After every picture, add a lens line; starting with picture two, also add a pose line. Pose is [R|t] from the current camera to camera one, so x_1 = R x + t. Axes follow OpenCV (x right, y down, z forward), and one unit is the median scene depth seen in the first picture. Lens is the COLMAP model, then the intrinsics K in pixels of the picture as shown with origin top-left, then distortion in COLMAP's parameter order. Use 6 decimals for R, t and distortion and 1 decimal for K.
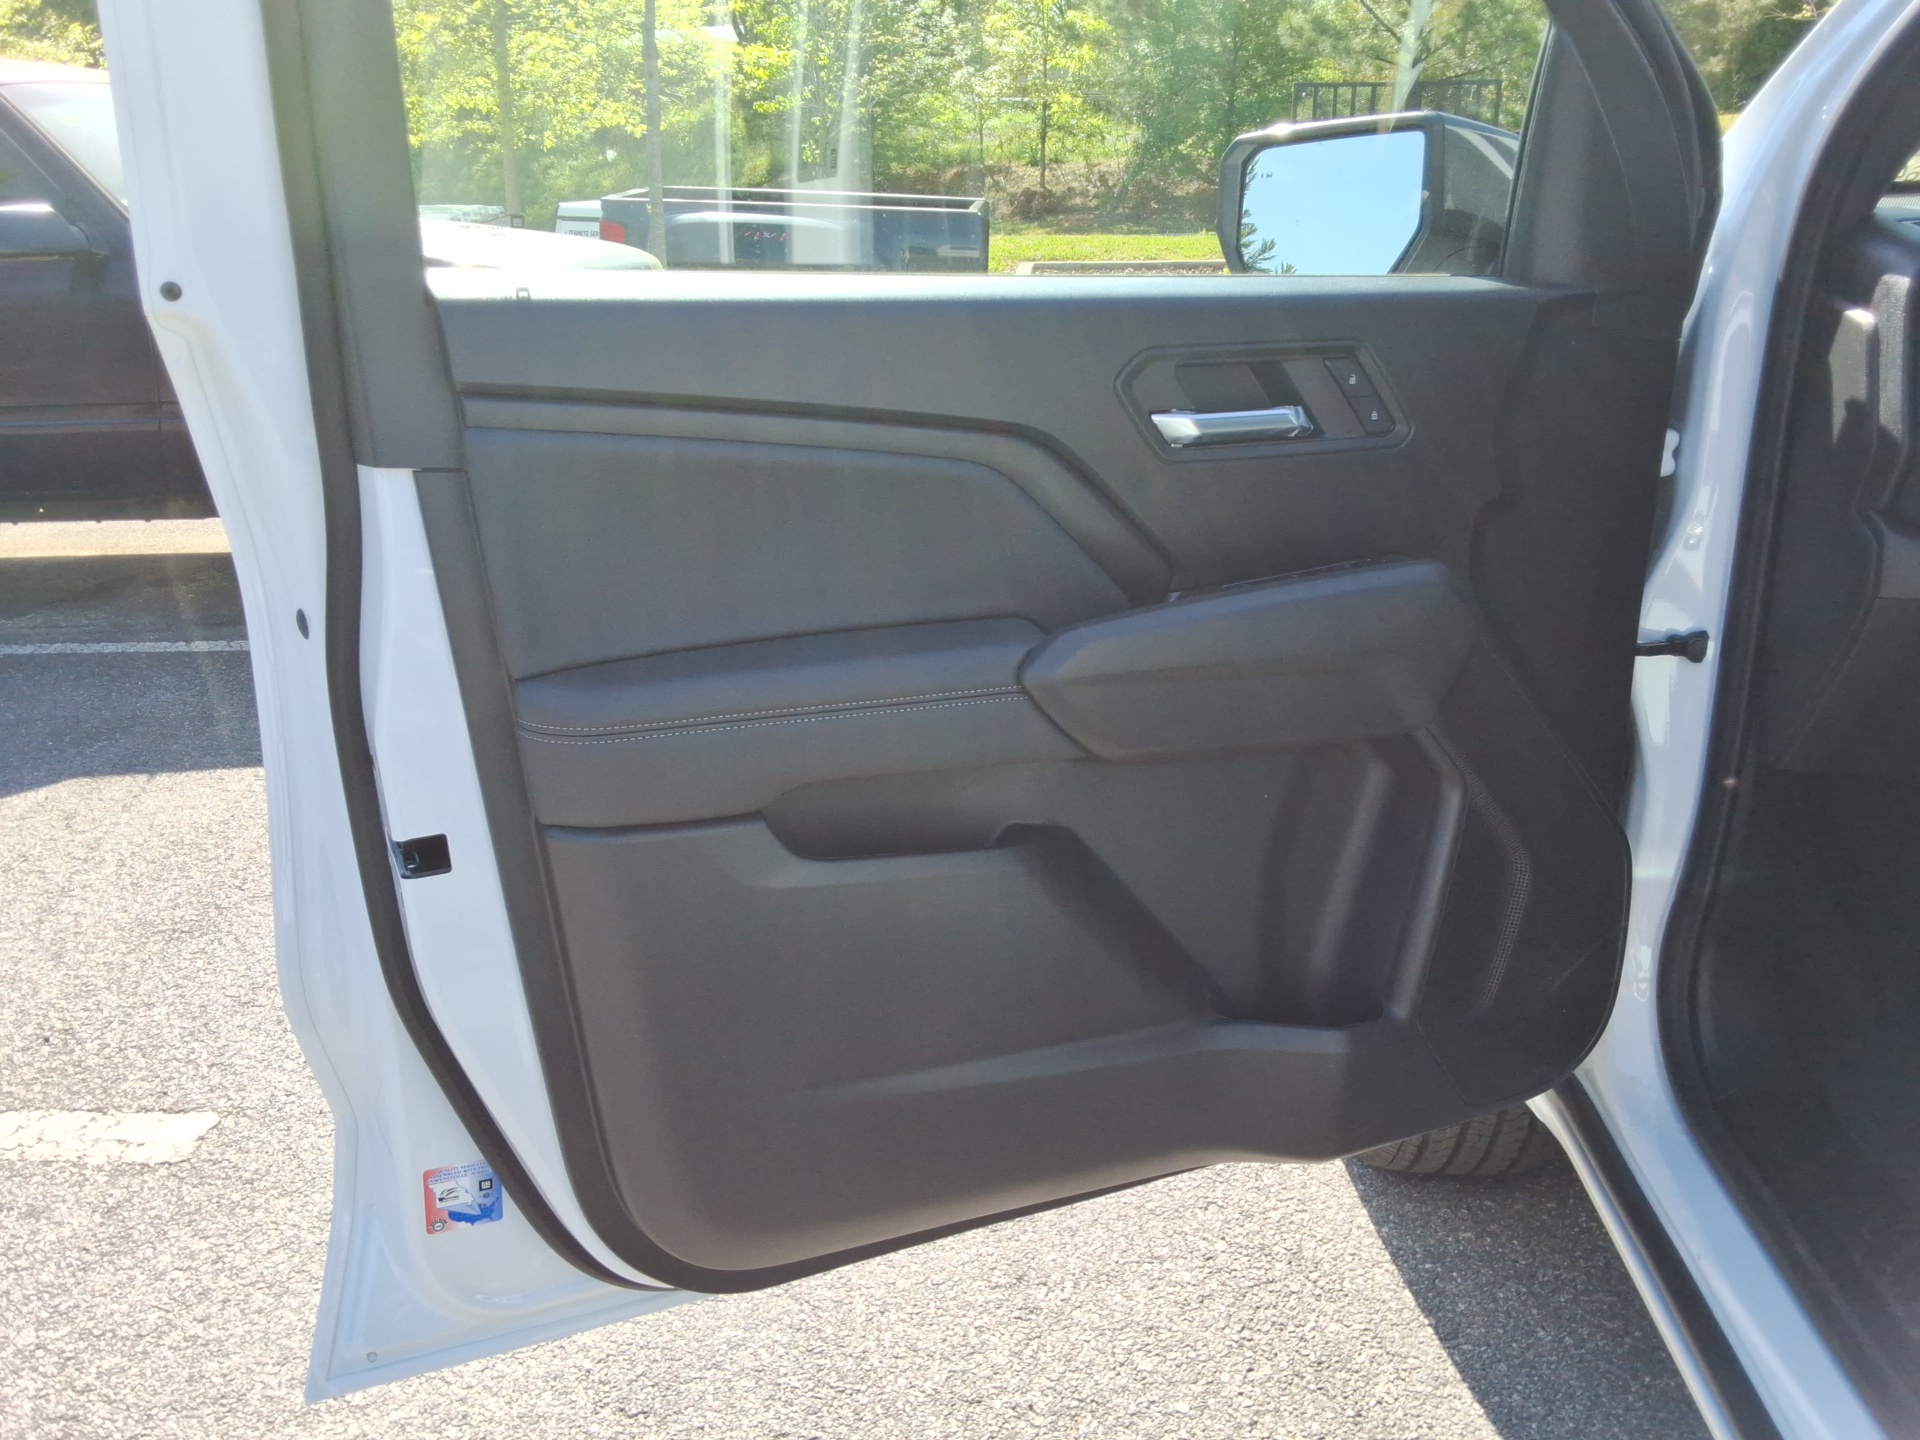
lens RADIAL K [[1535.6, 0, 1015.9], [0, 1535.6, 716.3], [0, 0, 1]] dist [0.090610, -0.134582]
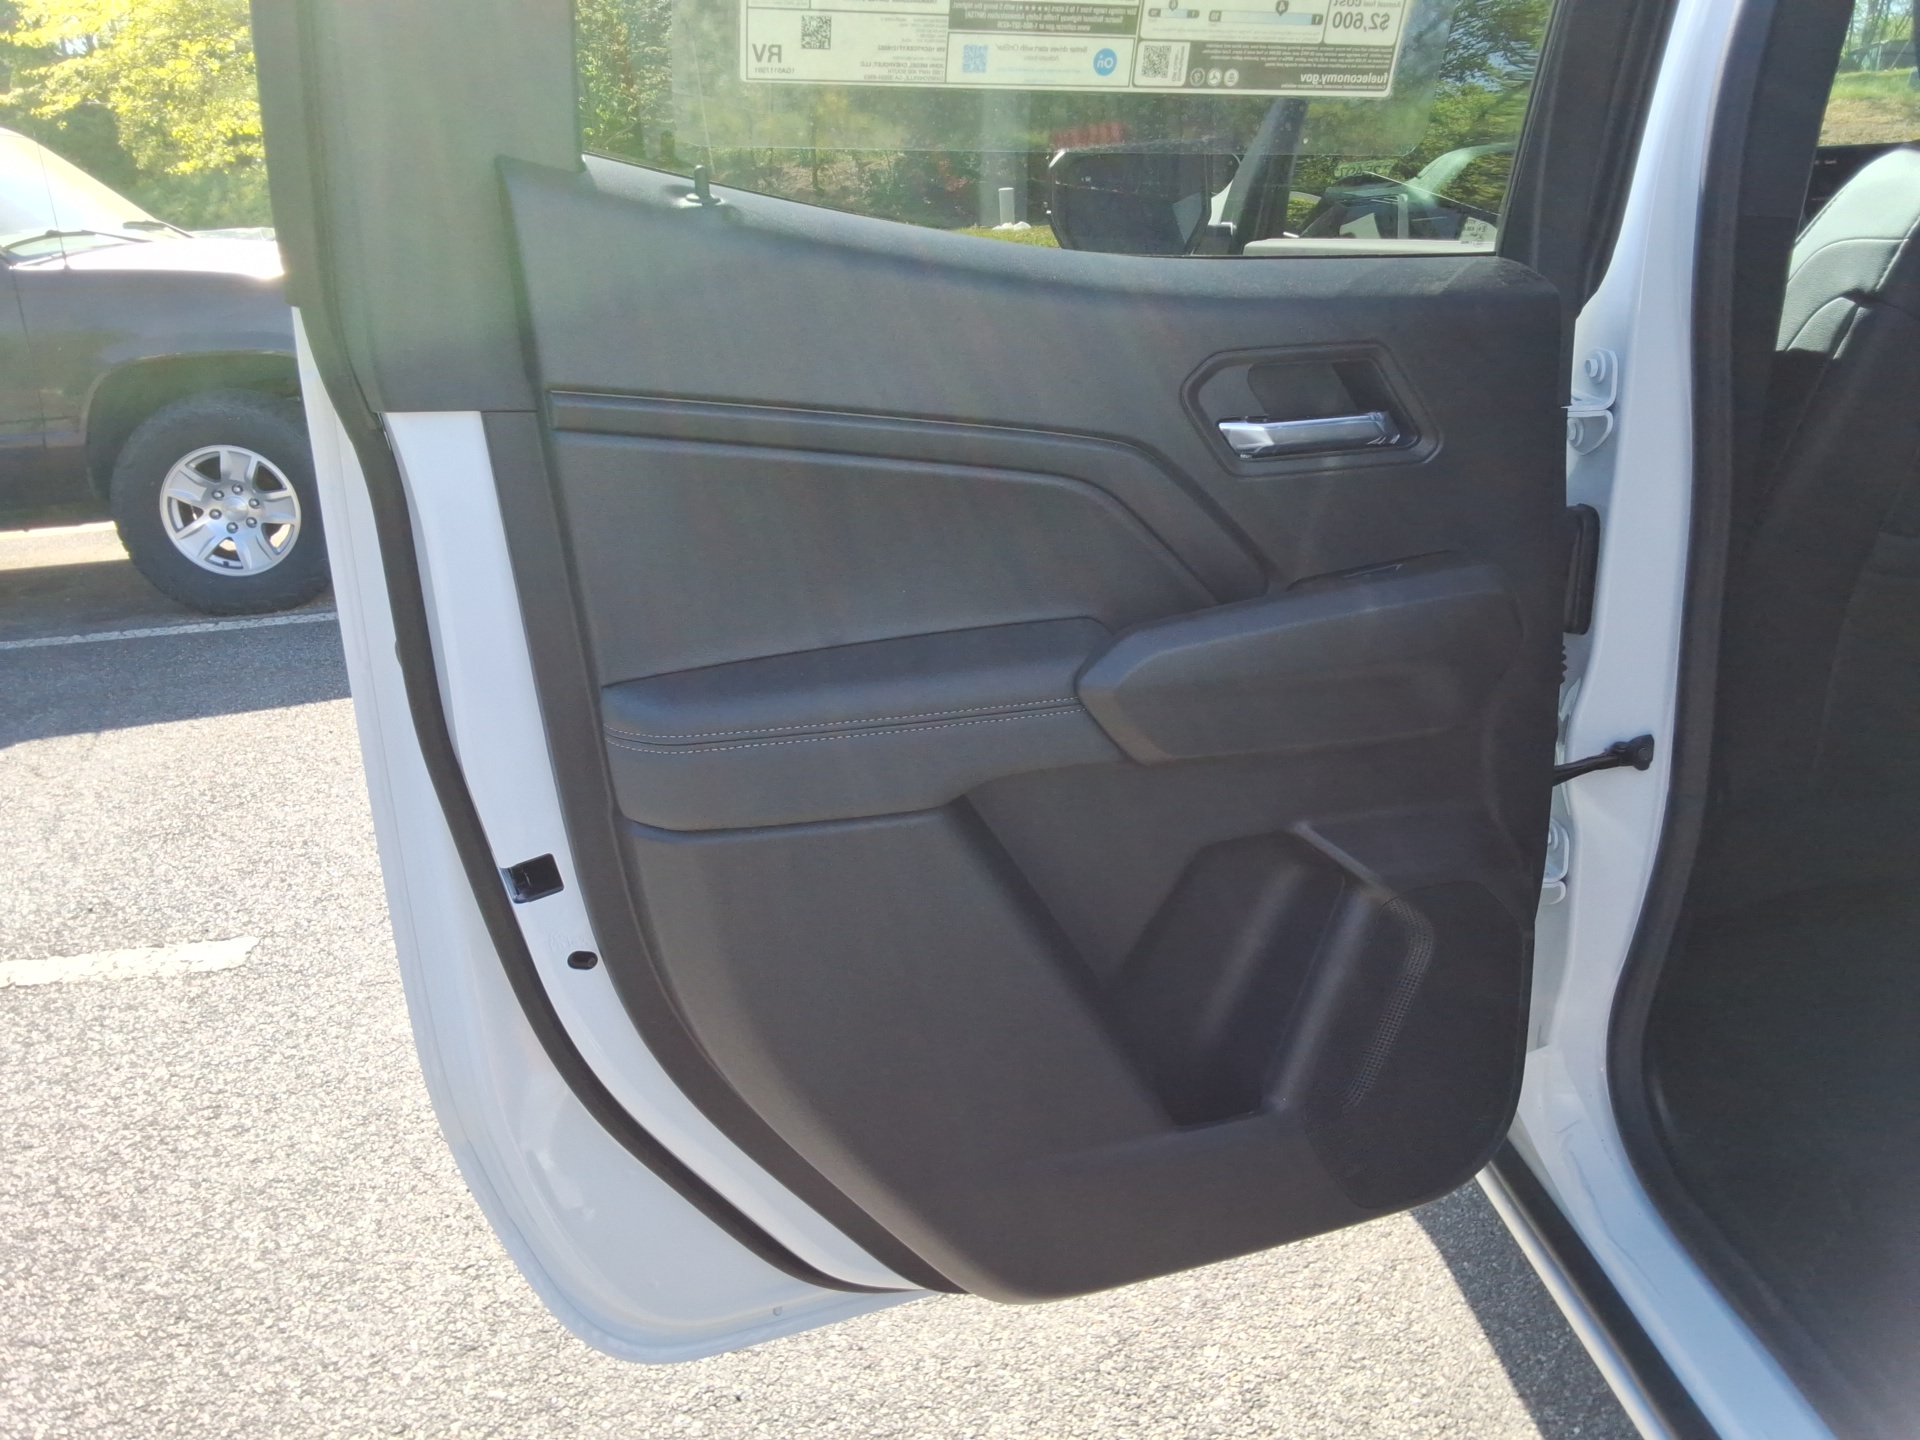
lens RADIAL K [[1541.3, 0, 1004.2], [0, 1541.3, 717.6], [0, 0, 1]] dist [0.067940, -0.104949]
pose [[0.990640, -0.076463, 0.113077, -0.017333], [0.076168, 0.997071, 0.006934, 0.068865], [-0.113276, 0.001744, 0.993562, -0.222638]]
